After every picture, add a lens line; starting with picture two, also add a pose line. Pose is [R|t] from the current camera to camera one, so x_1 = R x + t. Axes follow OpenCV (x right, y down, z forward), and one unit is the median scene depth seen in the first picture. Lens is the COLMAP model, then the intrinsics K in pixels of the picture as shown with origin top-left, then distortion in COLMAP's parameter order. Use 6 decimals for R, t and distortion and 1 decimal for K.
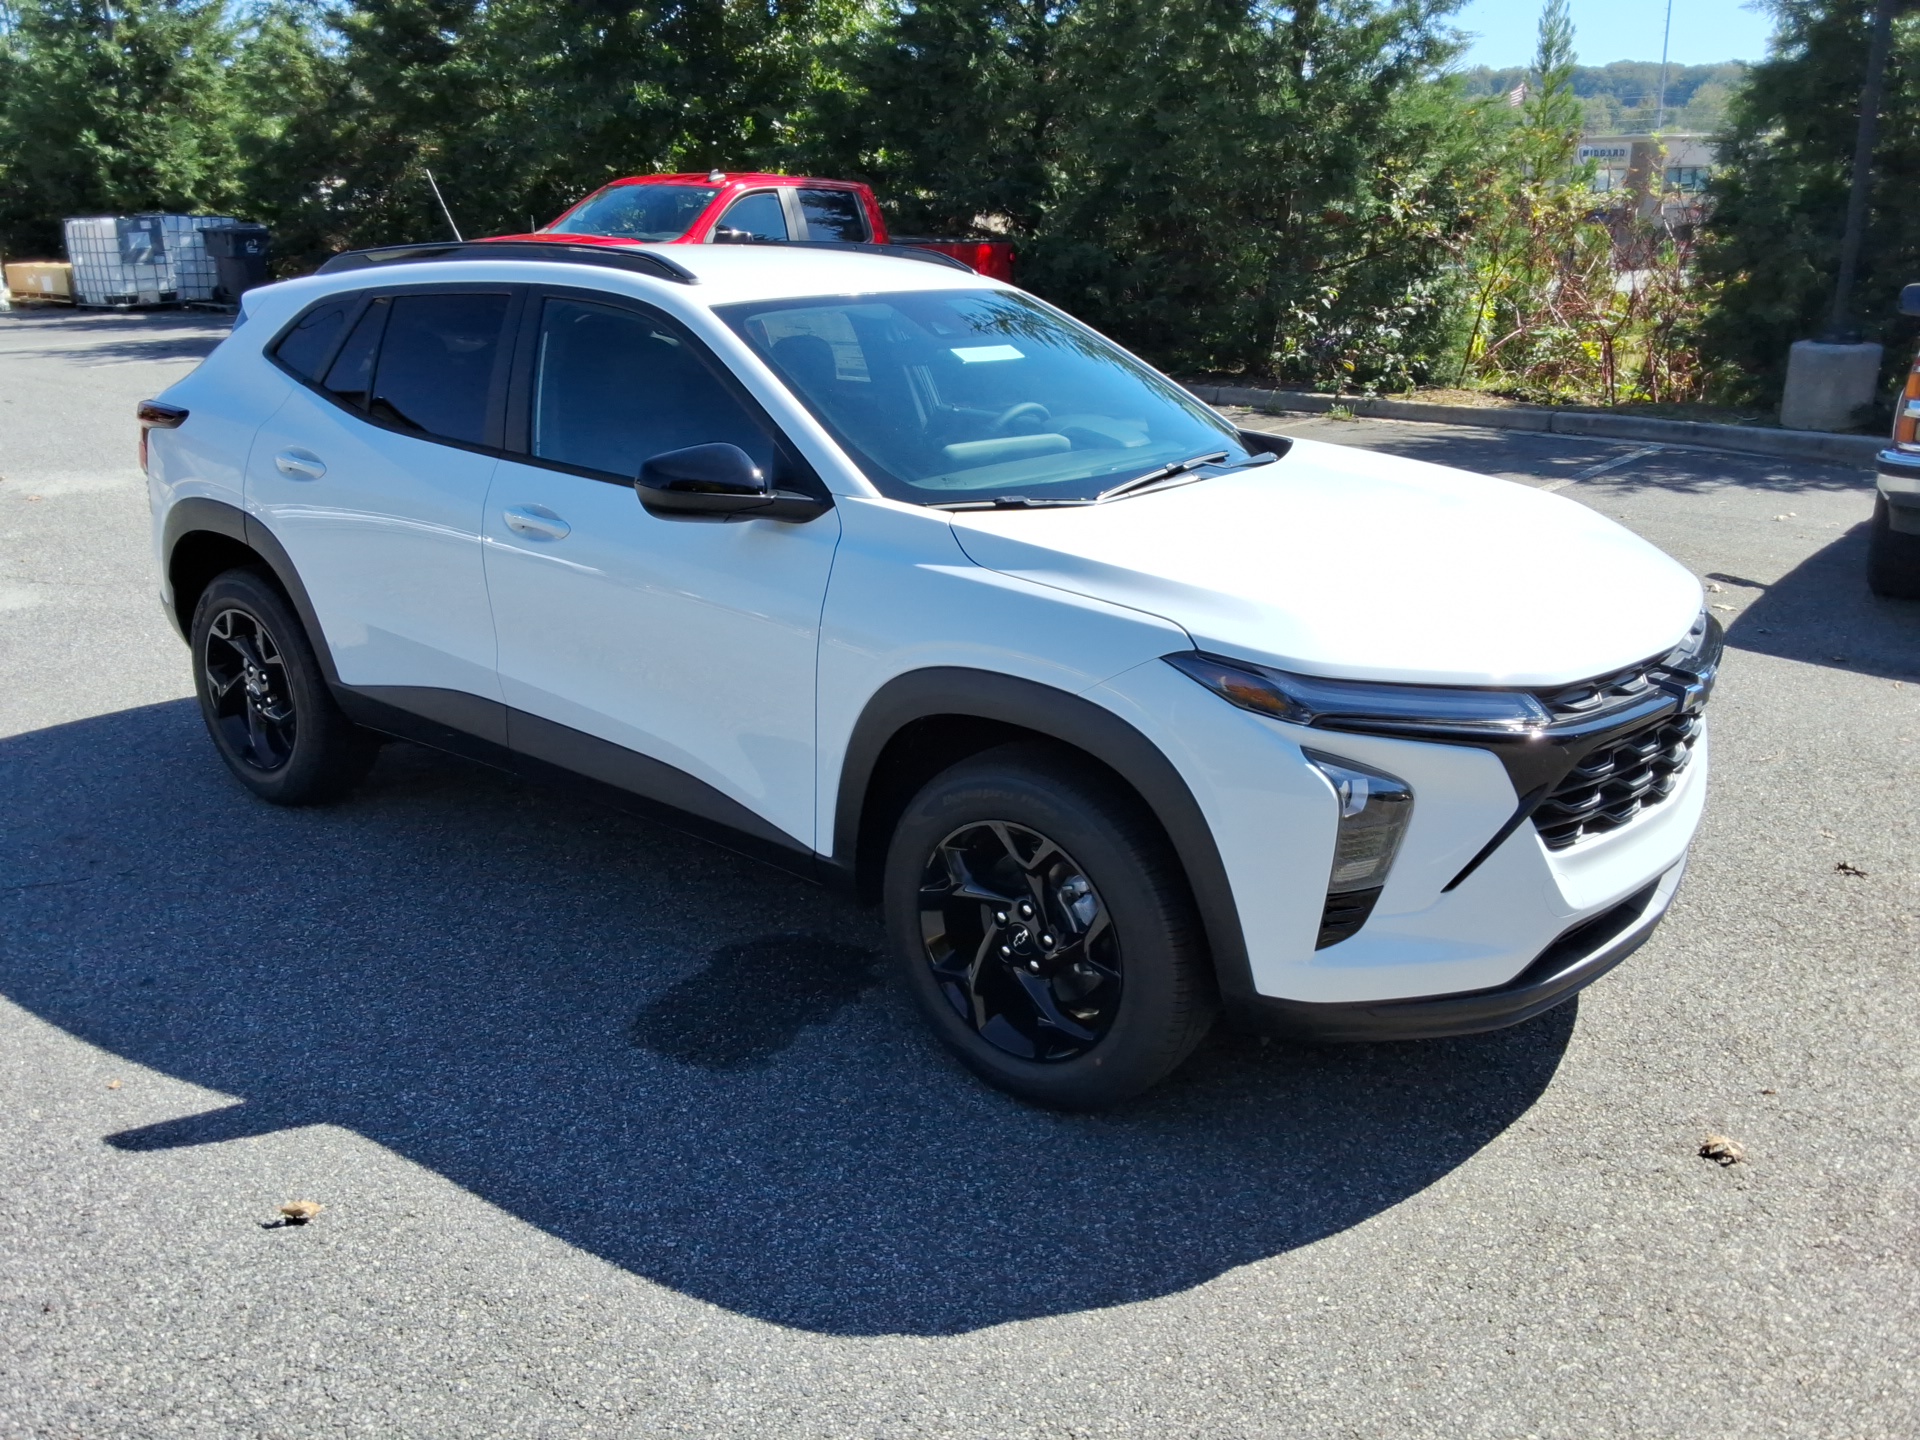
lens RADIAL K [[1544.8, 0, 951.4], [0, 1544.8, 725.9], [0, 0, 1]] dist [0.075197, -0.116751]
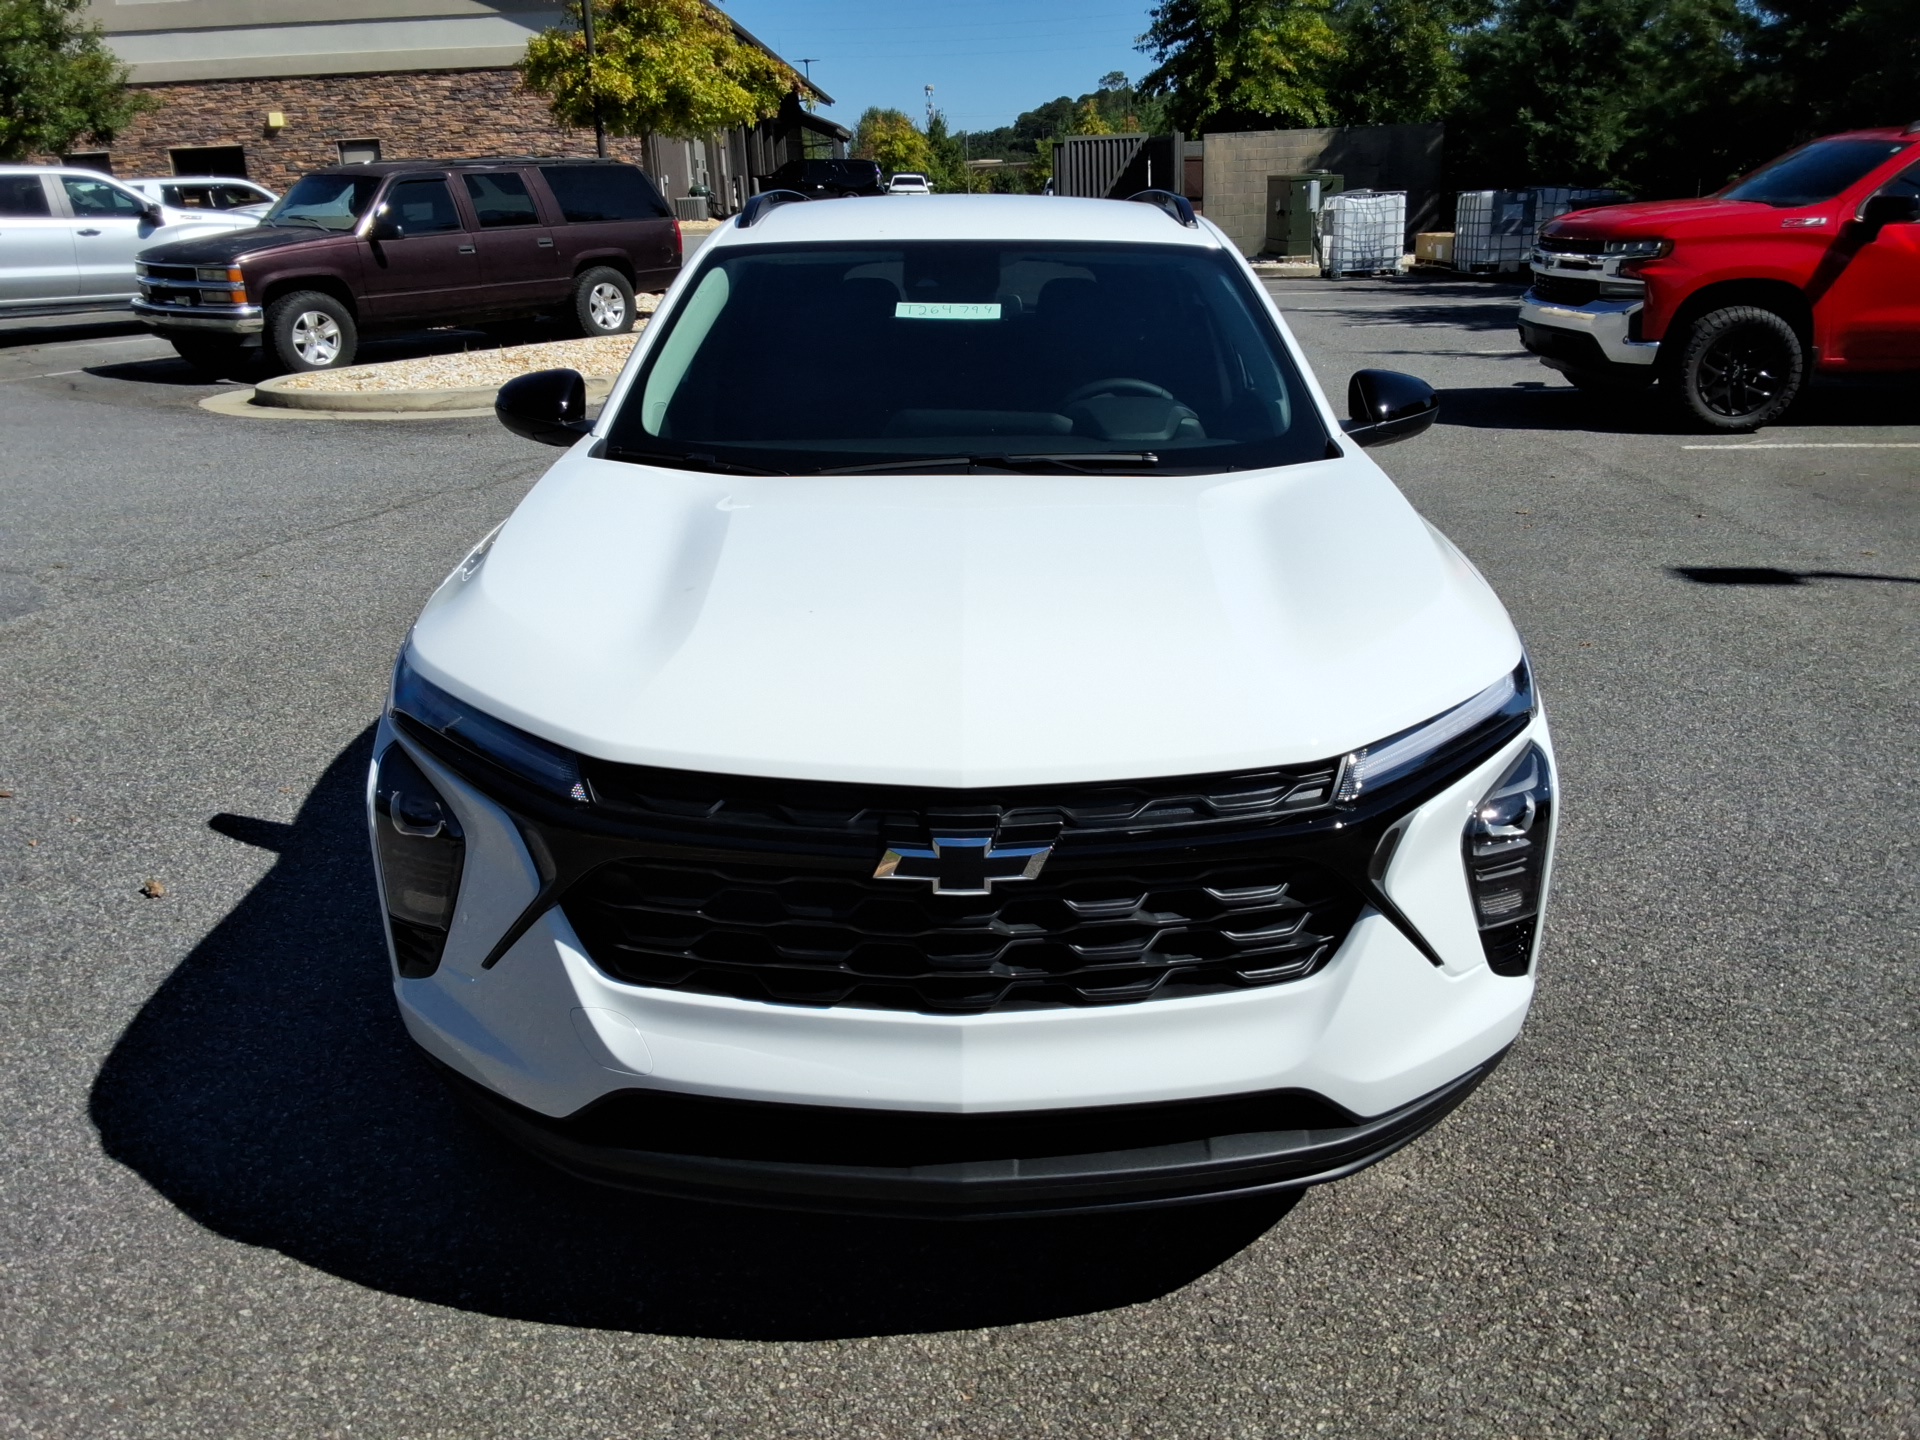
lens RADIAL K [[1544.8, 0, 952.9], [0, 1544.8, 708.0], [0, 0, 1]] dist [0.075197, -0.116751]
pose [[0.617539, 0.242031, -0.748376, 0.196971], [-0.239328, 0.964183, 0.114338, -0.033323], [0.749245, 0.108499, 0.653345, 0.119055]]
